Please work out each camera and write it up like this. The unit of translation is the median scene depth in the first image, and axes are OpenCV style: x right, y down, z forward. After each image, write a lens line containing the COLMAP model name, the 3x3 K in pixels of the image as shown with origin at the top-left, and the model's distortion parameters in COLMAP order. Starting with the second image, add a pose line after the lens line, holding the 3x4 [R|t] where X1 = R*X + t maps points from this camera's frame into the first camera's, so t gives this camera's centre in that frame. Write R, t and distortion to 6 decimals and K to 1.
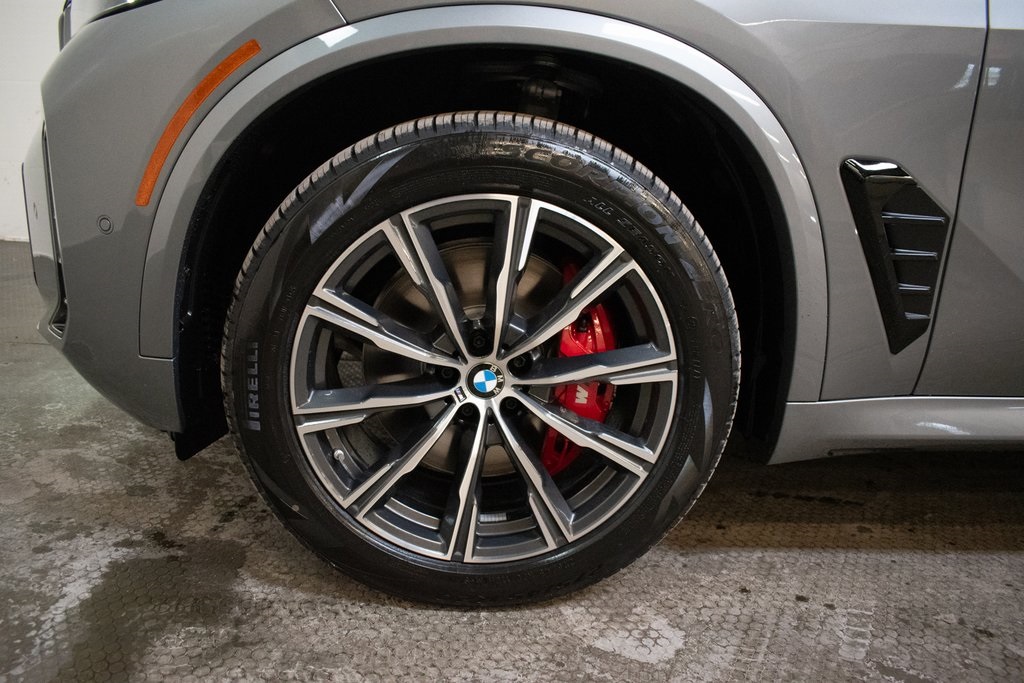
lens RADIAL K [[802.5, 0, 512.9], [0, 802.5, 337.4], [0, 0, 1]] dist [-0.062164, 0.002410]
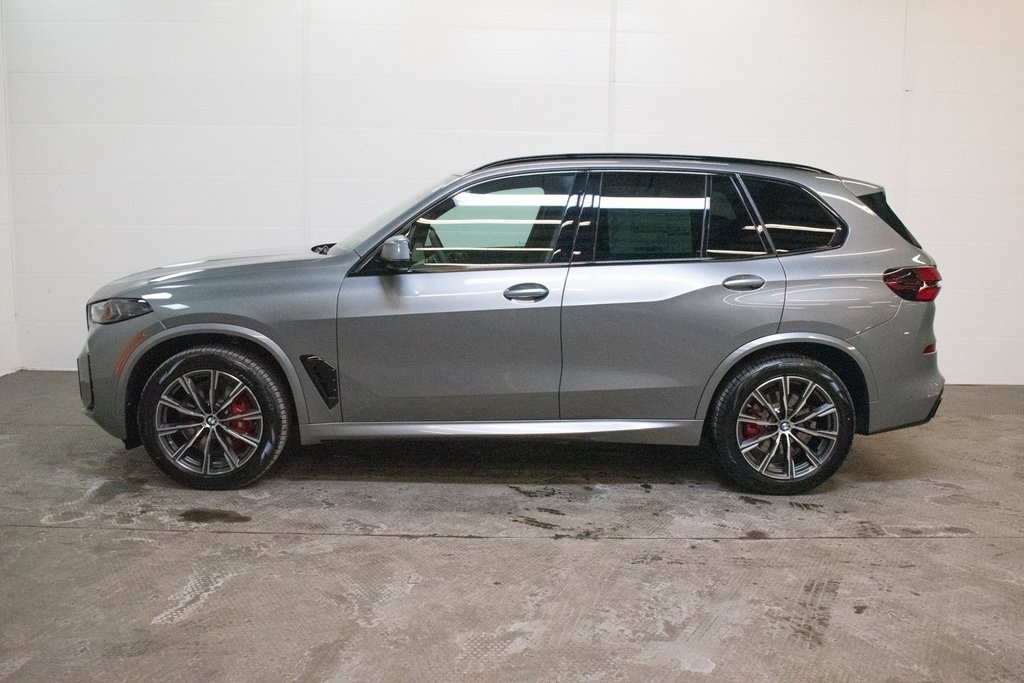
lens RADIAL K [[1012.9, 0, 511.1], [0, 1012.9, 346.2], [0, 0, 1]] dist [-0.019198, 0.000000]
pose [[0.997716, -0.035866, -0.057240, 1.565115], [0.029998, 0.994507, -0.100282, 0.216876], [0.060522, 0.098336, 0.993311, -3.406871]]
